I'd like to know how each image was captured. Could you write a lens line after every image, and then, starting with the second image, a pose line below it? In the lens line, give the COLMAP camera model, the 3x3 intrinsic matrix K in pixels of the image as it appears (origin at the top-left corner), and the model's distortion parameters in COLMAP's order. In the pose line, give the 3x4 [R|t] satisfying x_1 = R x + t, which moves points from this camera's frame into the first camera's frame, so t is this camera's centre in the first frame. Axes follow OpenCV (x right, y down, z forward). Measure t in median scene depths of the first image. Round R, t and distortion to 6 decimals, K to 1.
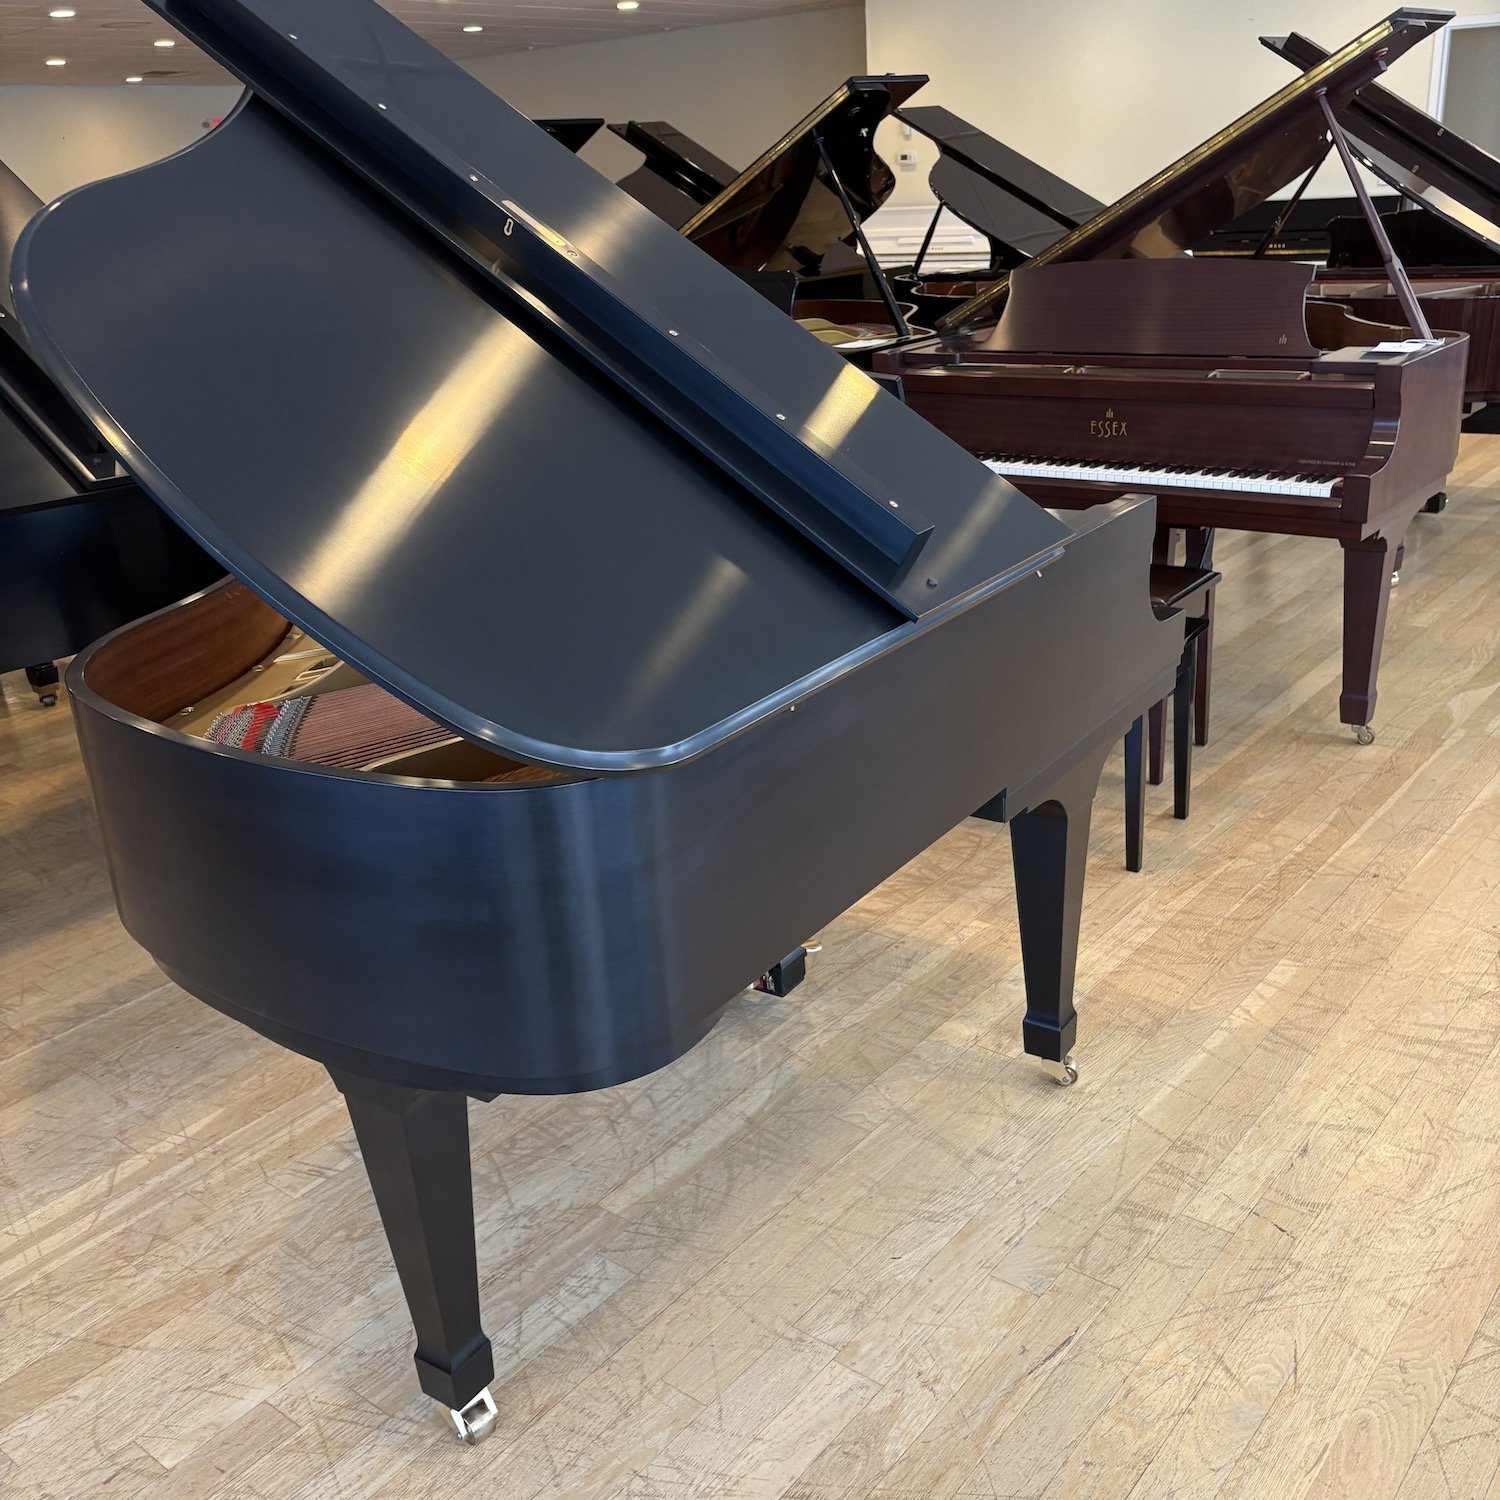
lens RADIAL K [[1522.9, 0, 750.3], [0, 1522.9, 751.3], [0, 0, 1]] dist [0.031905, 0.000000]
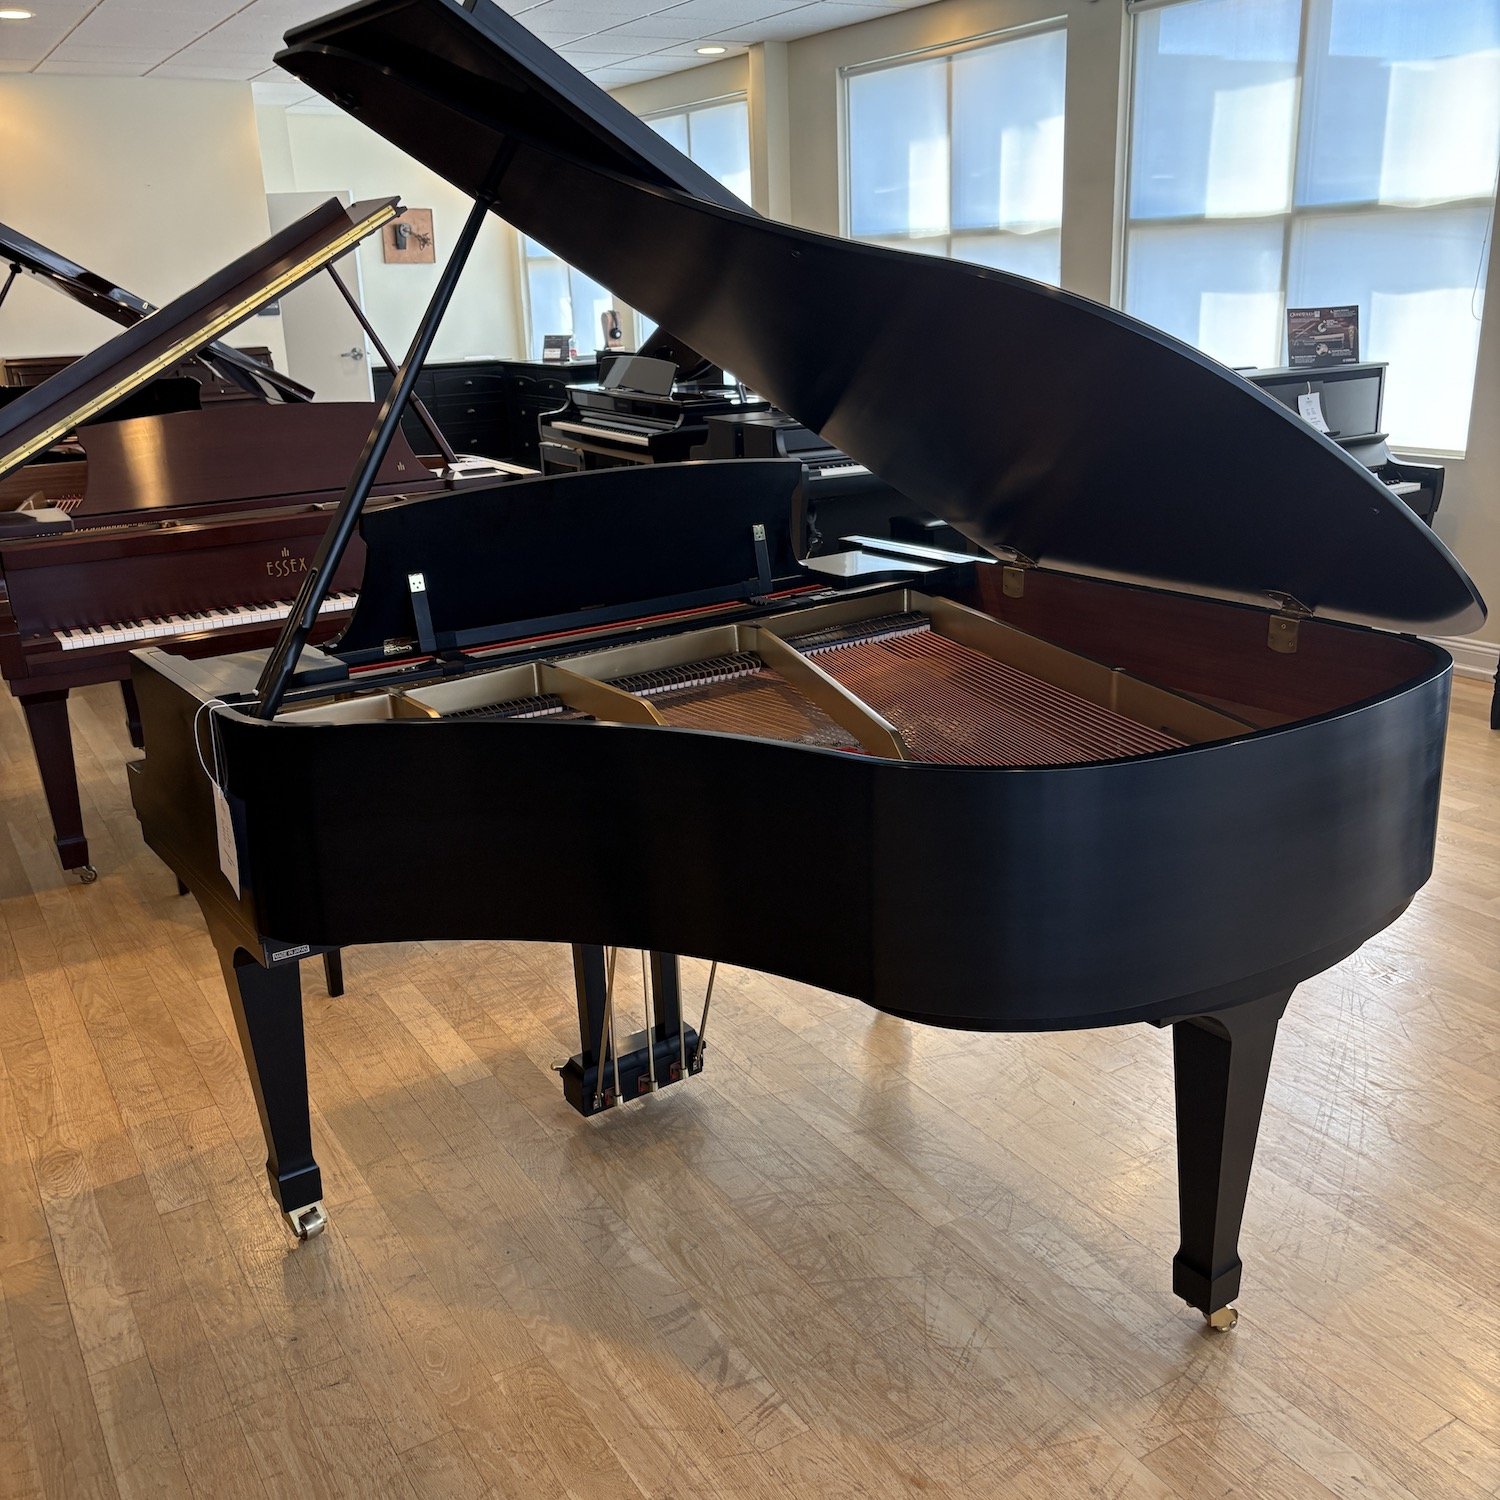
lens RADIAL K [[1522.9, 0, 750.5], [0, 1522.9, 749.5], [0, 0, 1]] dist [0.031905, 0.000000]
pose [[0.342121, -0.241123, 0.908192, -0.973071], [0.350695, 0.929444, 0.114657, -0.168645], [-0.871761, 0.279271, 0.402543, 0.561597]]
